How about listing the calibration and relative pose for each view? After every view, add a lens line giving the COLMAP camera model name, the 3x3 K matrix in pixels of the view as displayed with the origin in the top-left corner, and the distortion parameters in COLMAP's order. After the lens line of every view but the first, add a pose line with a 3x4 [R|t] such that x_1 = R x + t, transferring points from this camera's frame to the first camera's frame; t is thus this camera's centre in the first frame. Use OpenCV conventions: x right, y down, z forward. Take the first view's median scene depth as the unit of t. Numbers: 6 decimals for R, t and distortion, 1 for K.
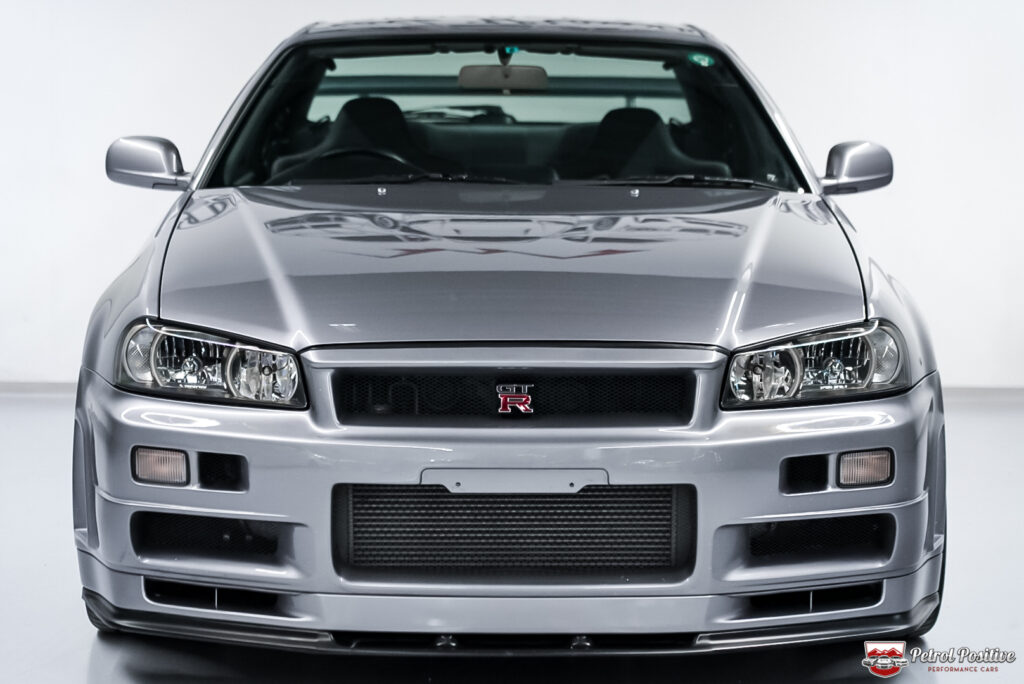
lens RADIAL K [[2990.0, 0, 512.9], [0, 2990.0, 344.3], [0, 0, 1]] dist [-0.011204, 0.000000]
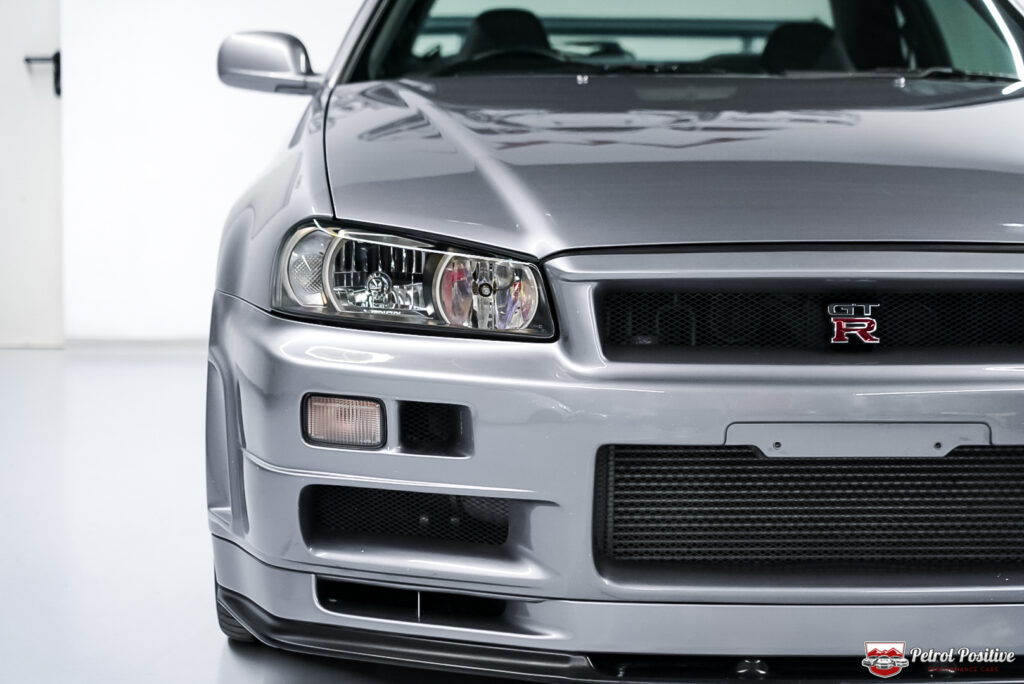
lens RADIAL K [[2378.9, 0, 510.5], [0, 2378.9, 339.0], [0, 0, 1]] dist [-0.029620, 0.000000]
pose [[0.999560, -0.000314, 0.029655, -0.094565], [0.000451, 0.999989, -0.004605, 0.023717], [-0.029654, 0.004616, 0.999550, 0.430605]]
